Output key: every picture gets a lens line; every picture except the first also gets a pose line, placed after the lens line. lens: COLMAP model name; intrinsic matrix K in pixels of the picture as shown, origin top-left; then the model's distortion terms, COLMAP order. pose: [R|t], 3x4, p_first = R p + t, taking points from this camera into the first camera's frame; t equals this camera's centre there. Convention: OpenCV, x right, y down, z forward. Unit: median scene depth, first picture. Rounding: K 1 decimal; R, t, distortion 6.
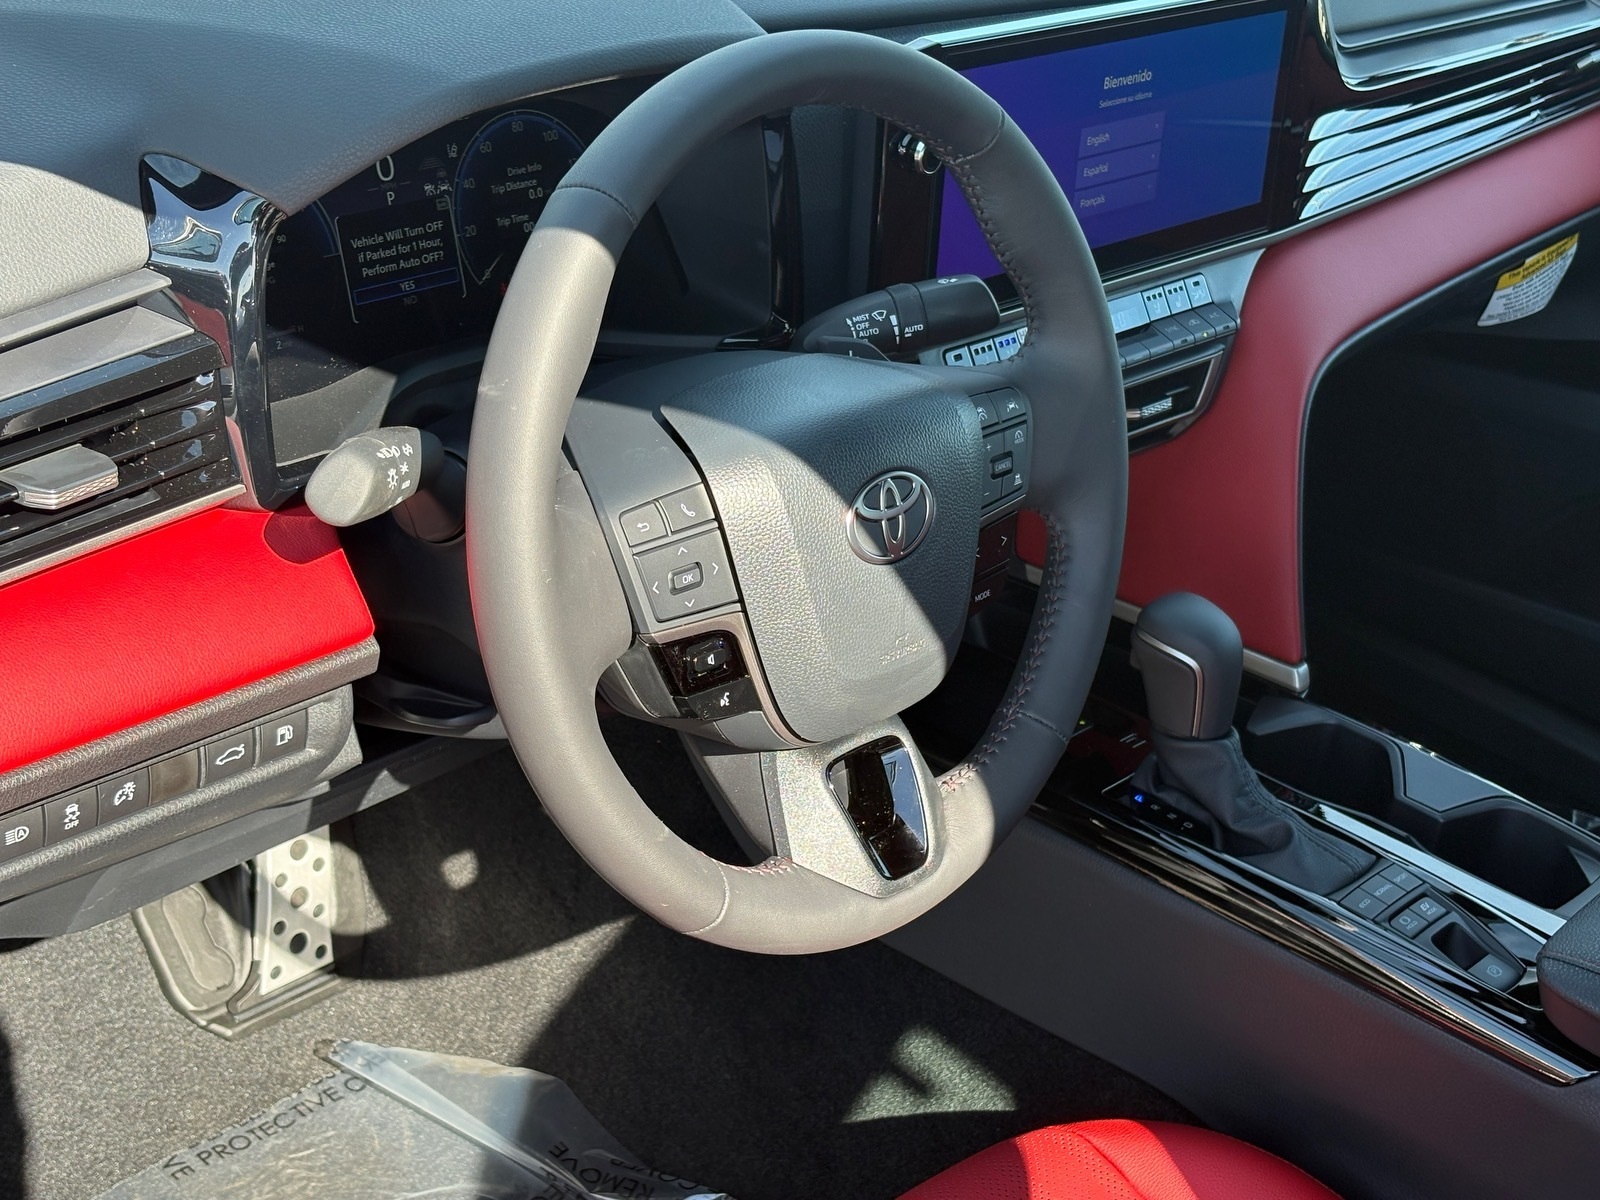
lens RADIAL K [[2472.5, 0, 801.9], [0, 2472.5, 600.0], [0, 0, 1]] dist [0.189874, 0.009585]
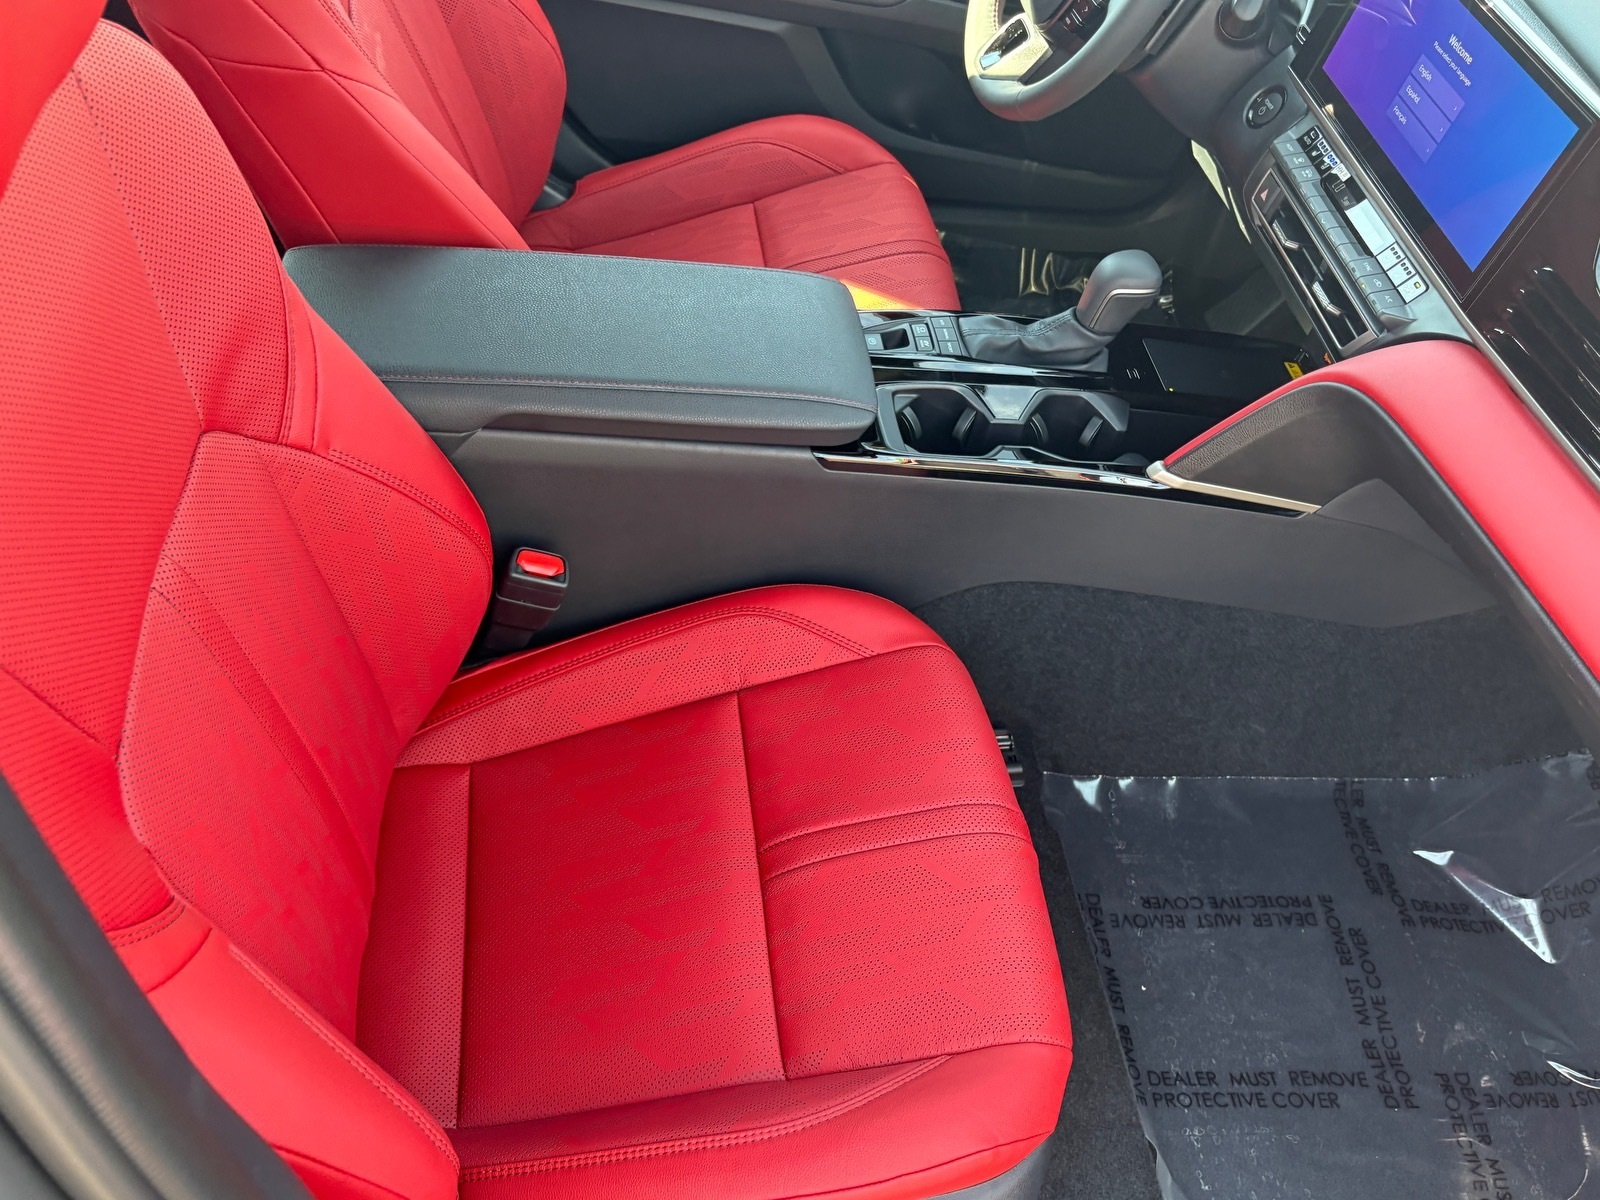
lens RADIAL K [[1346.6, 0, 807.8], [0, 1346.6, 598.9], [0, 0, 1]] dist [0.009498, -0.002006]
pose [[-0.633624, 0.377993, -0.675012, 1.013687], [-0.557123, 0.382443, 0.737124, -0.460914], [0.536781, 0.843124, -0.031736, 1.145608]]
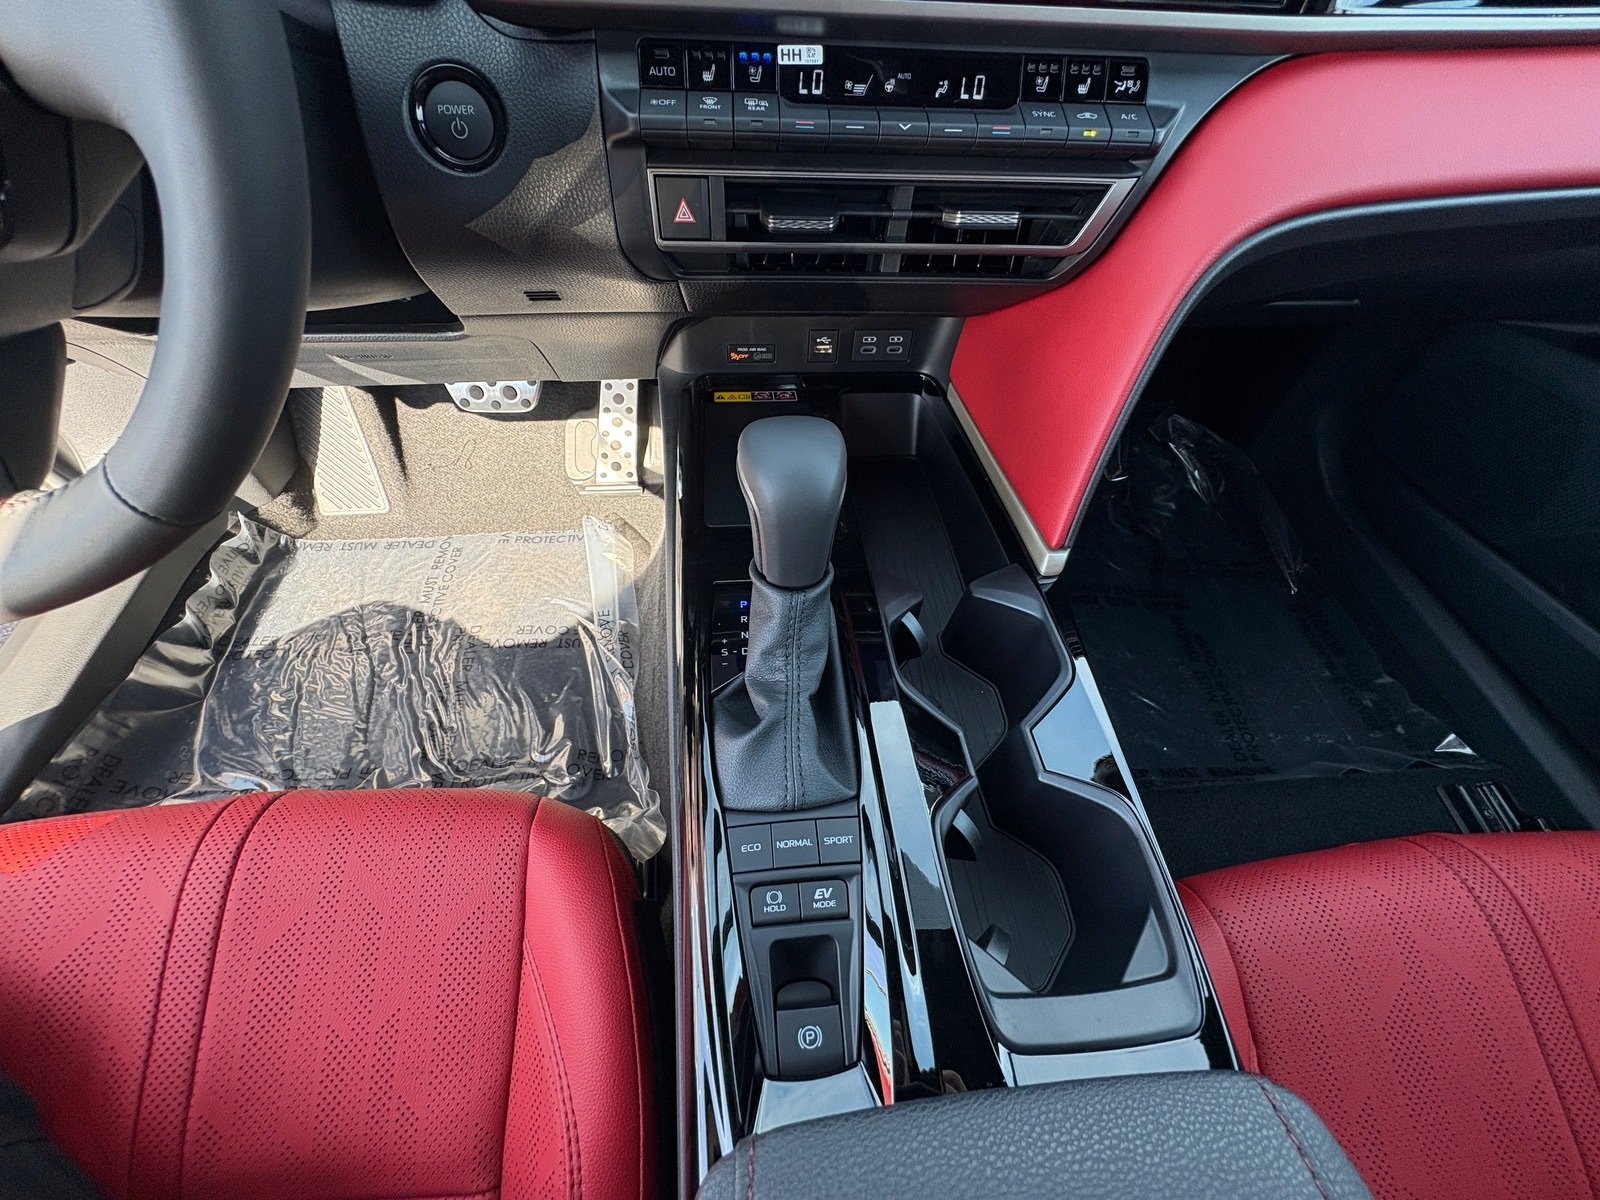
lens RADIAL K [[649.7, 0, 797.8], [0, 649.7, 594.7], [0, 0, 1]] dist [-0.008073, -0.000052]
pose [[0.731243, 0.459014, -0.504569, 0.307668], [-0.261734, 0.871901, 0.413865, -0.045247], [0.629904, -0.170573, 0.757711, 0.865205]]
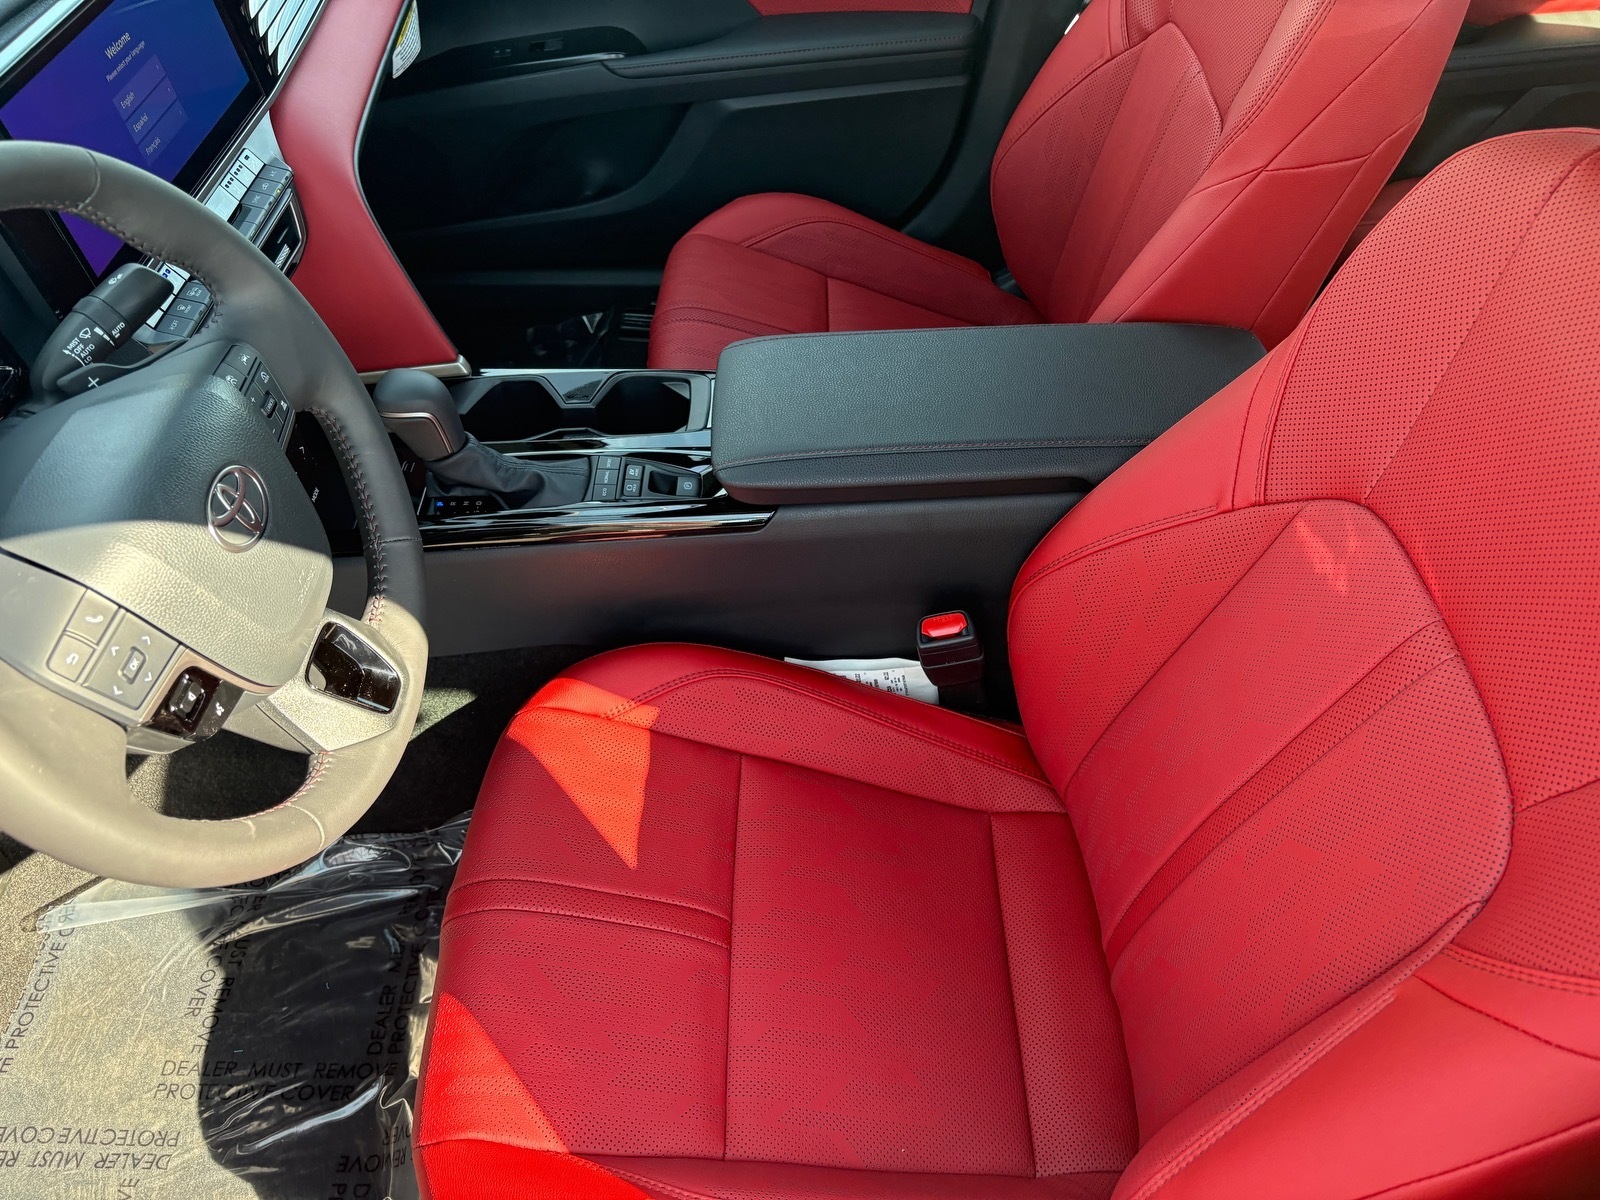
lens RADIAL K [[1234.8, 0, 797.5], [0, 1234.8, 605.7], [0, 0, 1]] dist [-0.000606, -0.003185]
pose [[0.730670, -0.590831, 0.342111, 0.000274], [0.430925, 0.787771, 0.440137, -0.116464], [-0.529552, -0.174170, 0.830205, 0.260865]]
